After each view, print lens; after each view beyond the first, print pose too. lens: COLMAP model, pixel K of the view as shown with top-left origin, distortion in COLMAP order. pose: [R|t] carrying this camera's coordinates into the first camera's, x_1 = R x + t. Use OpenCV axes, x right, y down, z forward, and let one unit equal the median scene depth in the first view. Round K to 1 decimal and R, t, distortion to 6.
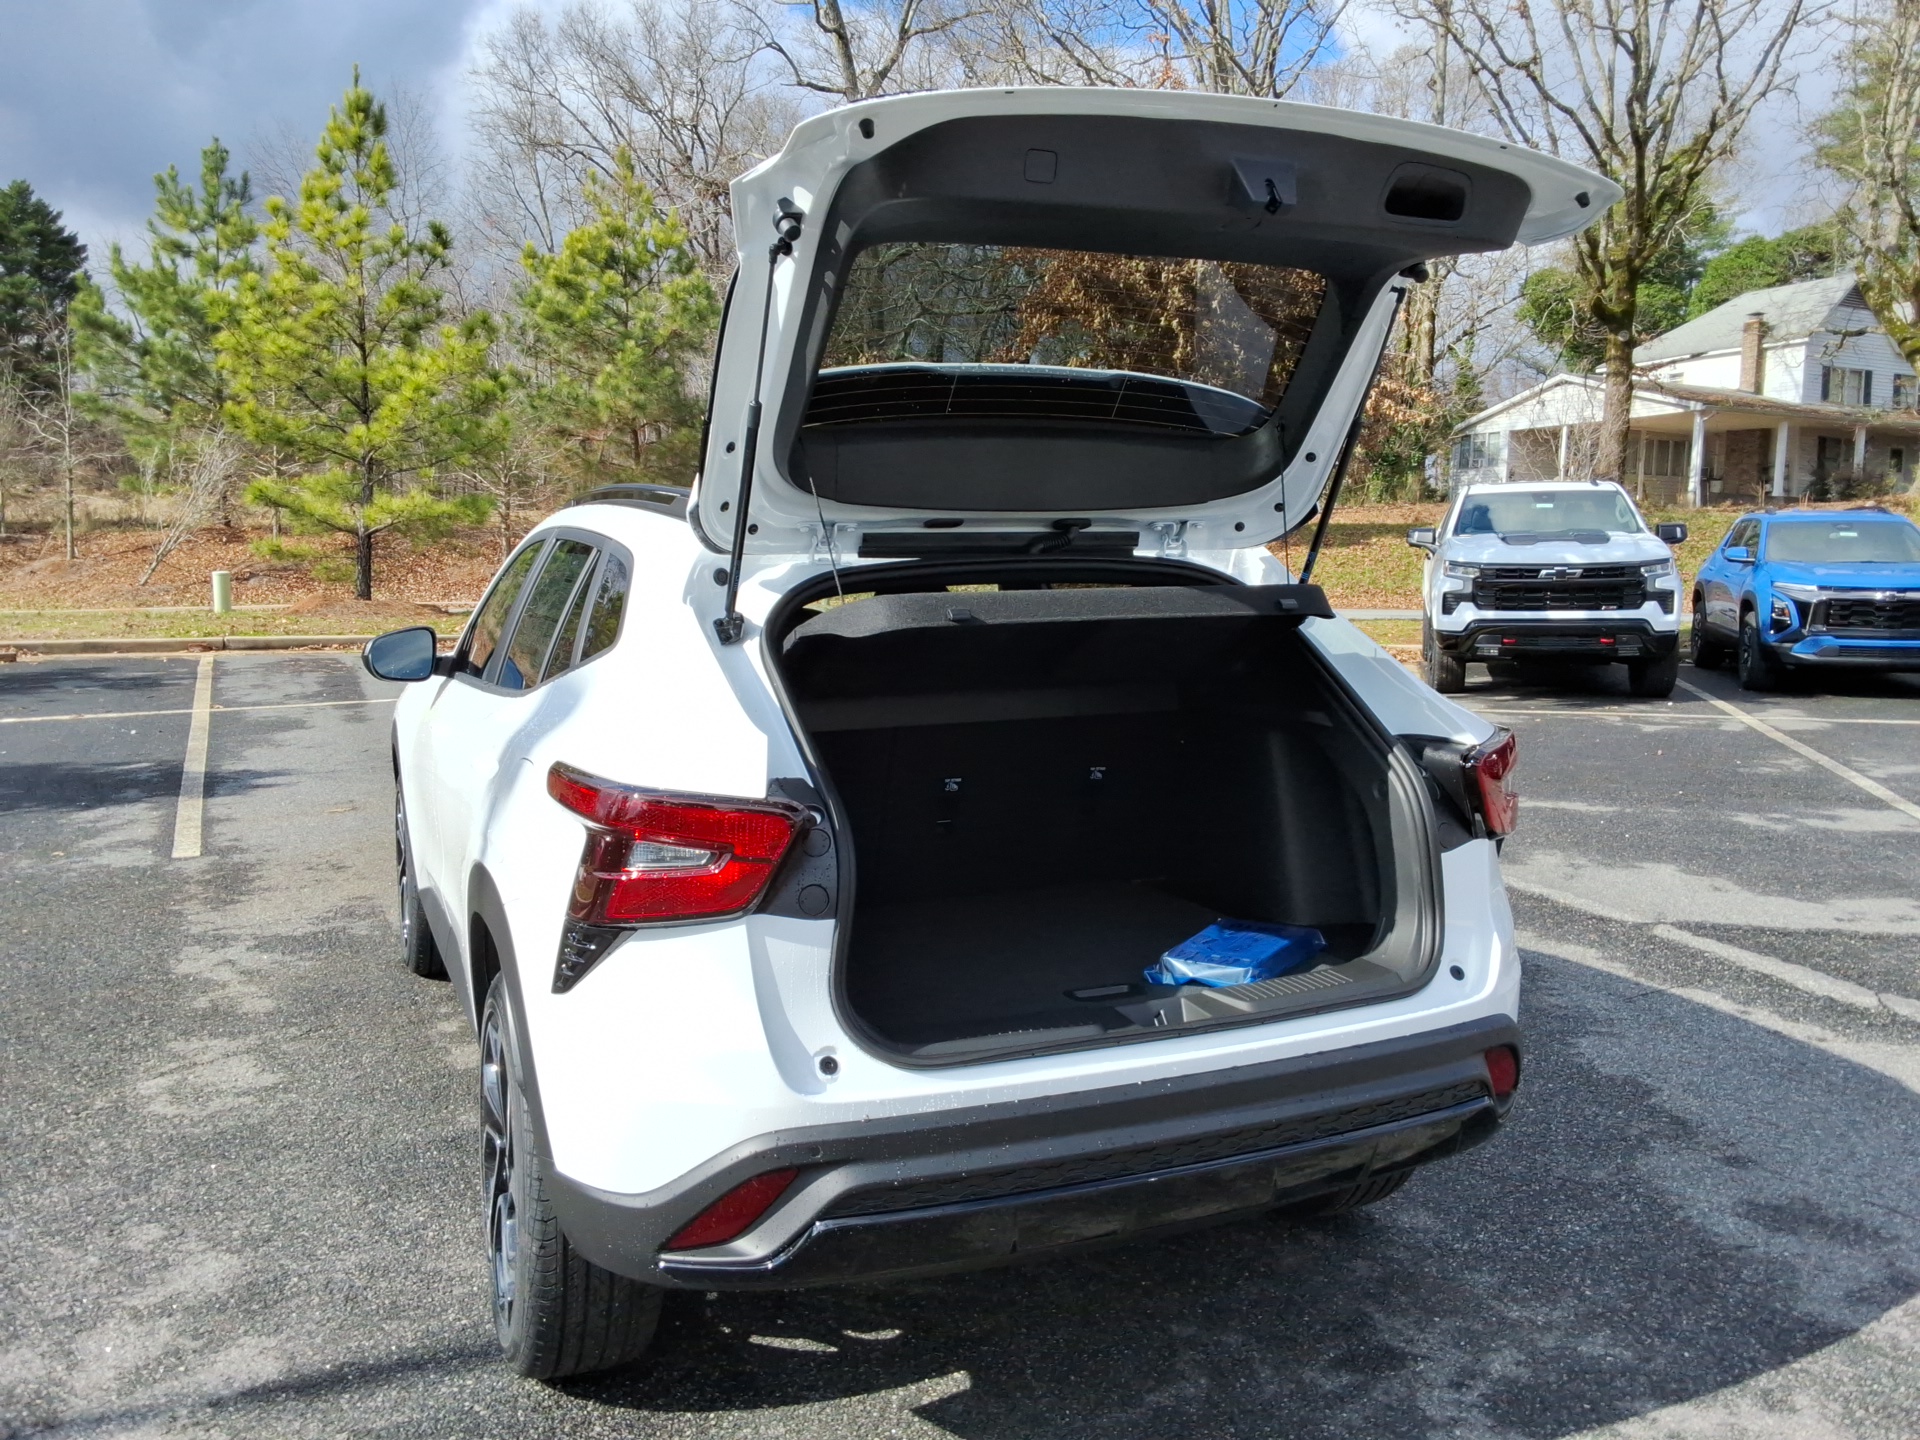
lens RADIAL K [[1534.5, 0, 975.8], [0, 1534.5, 699.4], [0, 0, 1]] dist [0.125189, -0.201612]
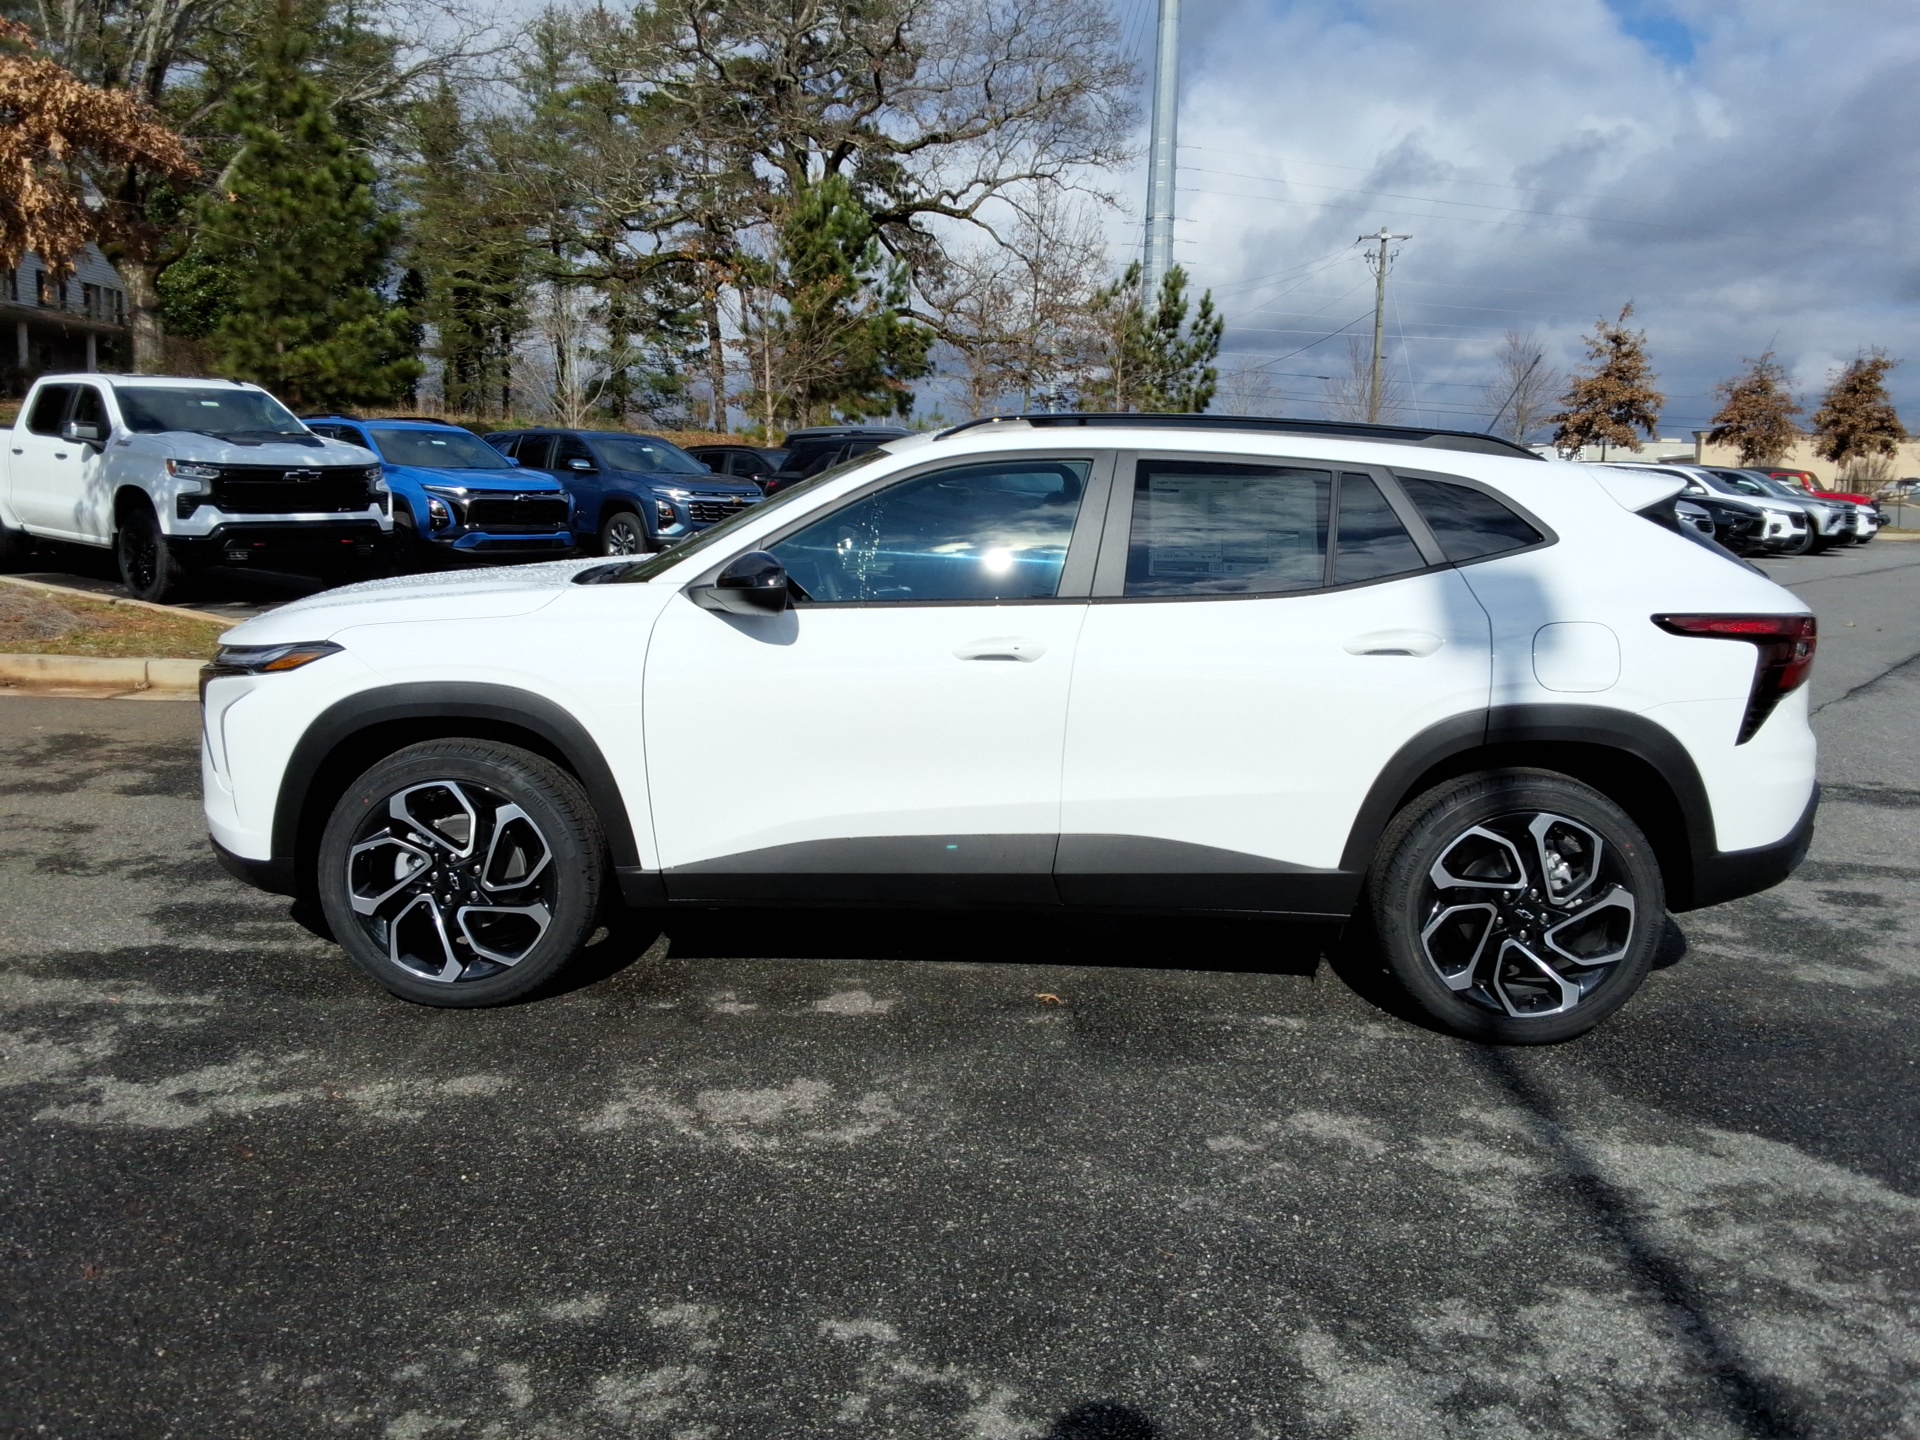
lens RADIAL K [[1550.3, 0, 960.0], [0, 1550.3, 720.0], [0, 0, 1]] dist [0.103745, -0.172736]
pose [[0.420289, -0.136556, 0.897056, -0.235156], [0.067795, 0.990574, 0.119029, -0.010224], [-0.904854, 0.010789, 0.425585, 0.114381]]
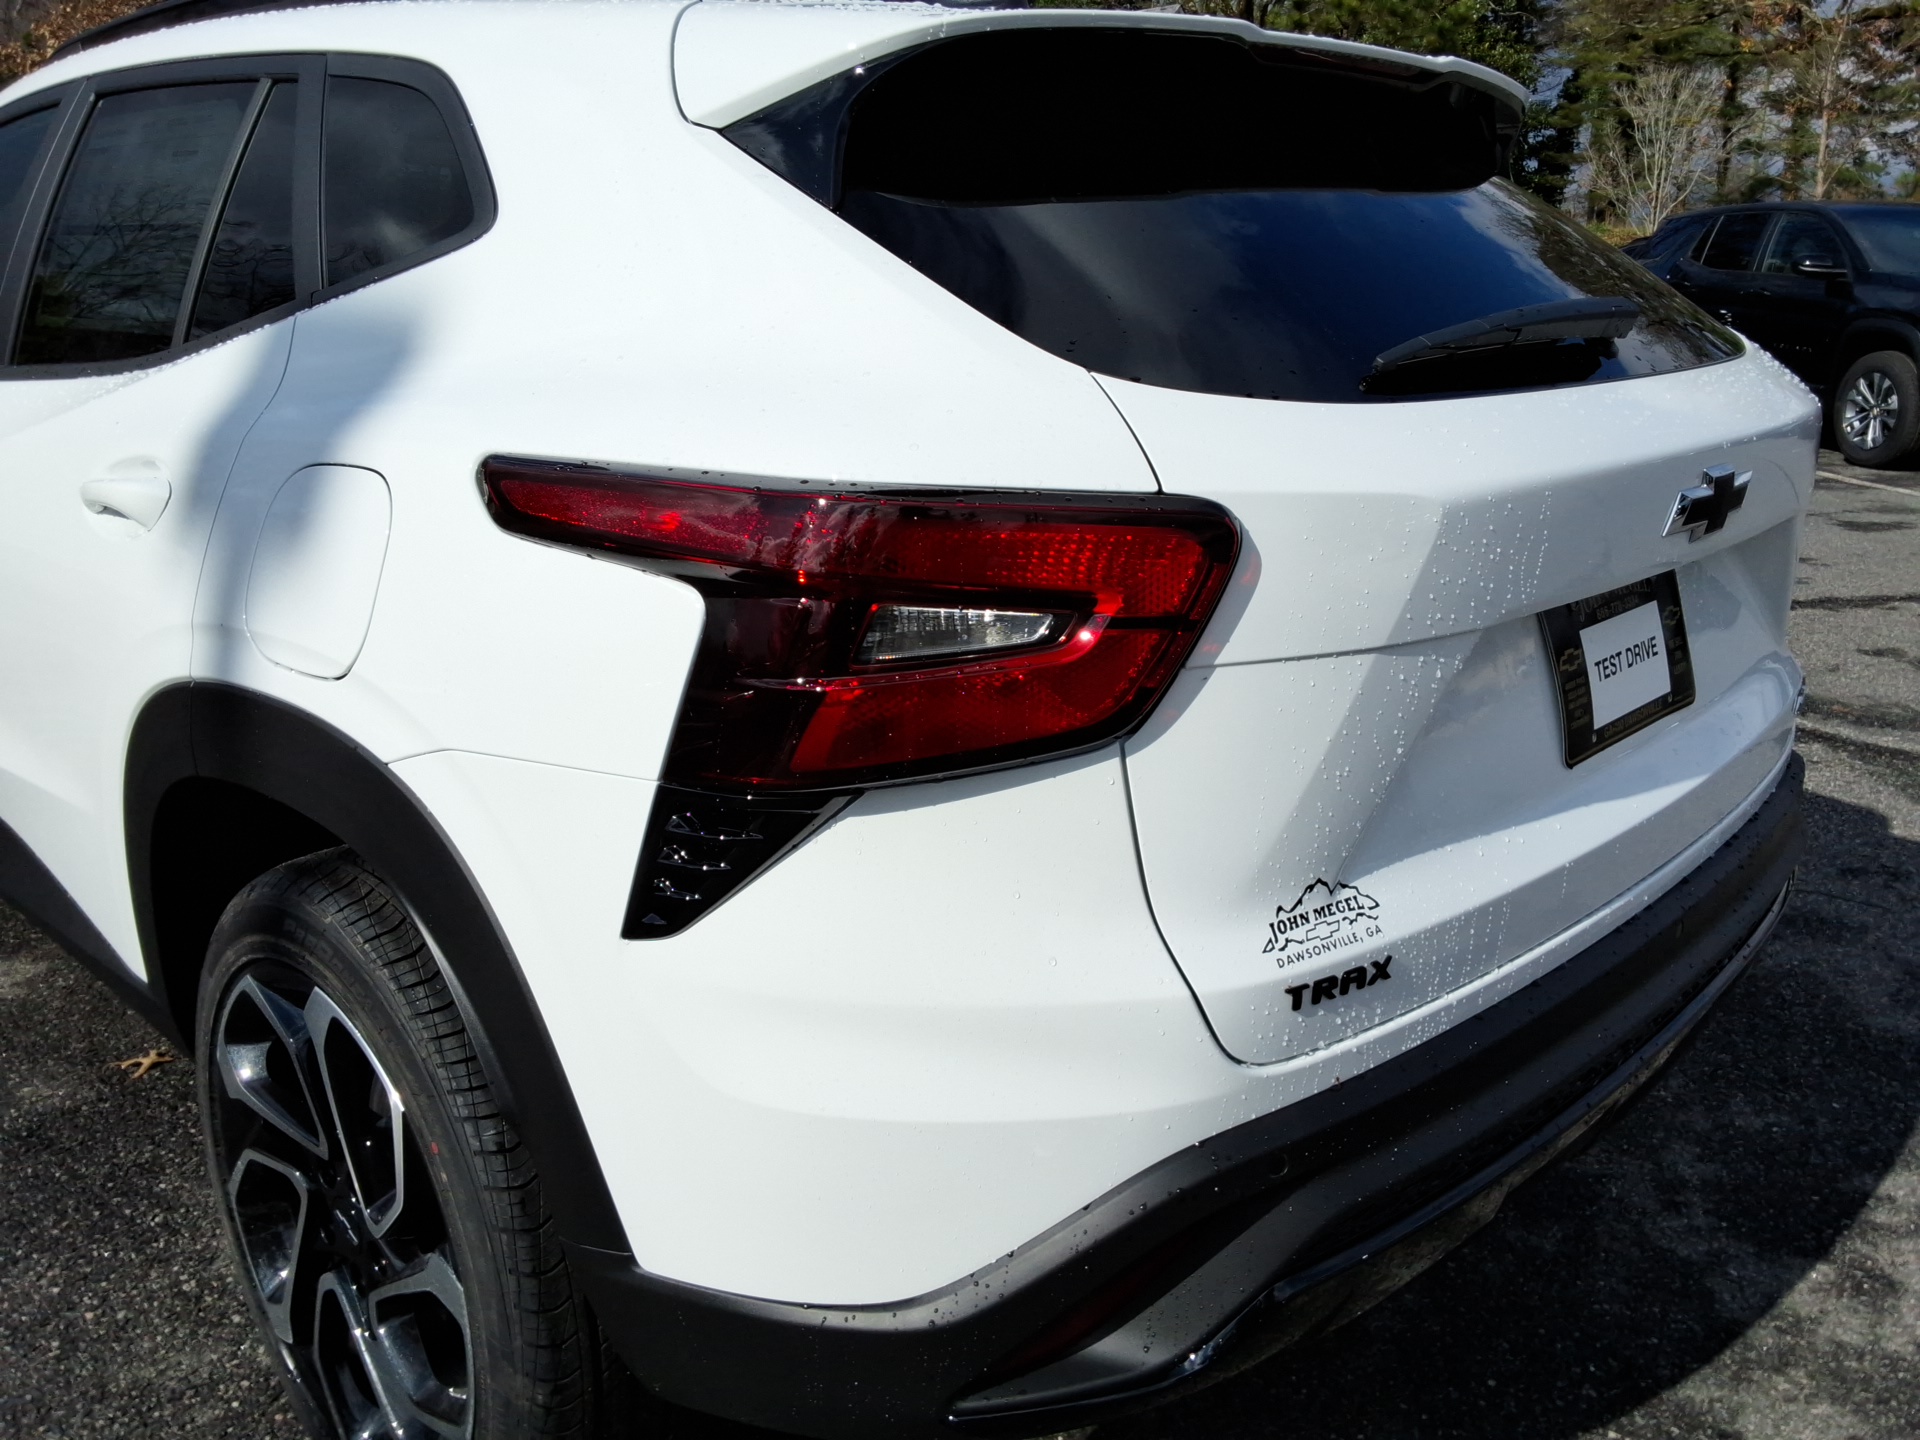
lens RADIAL K [[1531.8, 0, 963.4], [0, 1531.8, 704.4], [0, 0, 1]] dist [0.115080, -0.162395]
pose [[0.920528, -0.104084, 0.376556, -0.038491], [0.039105, 0.983565, 0.176271, 0.004620], [-0.388714, -0.147537, 0.909469, 0.059916]]
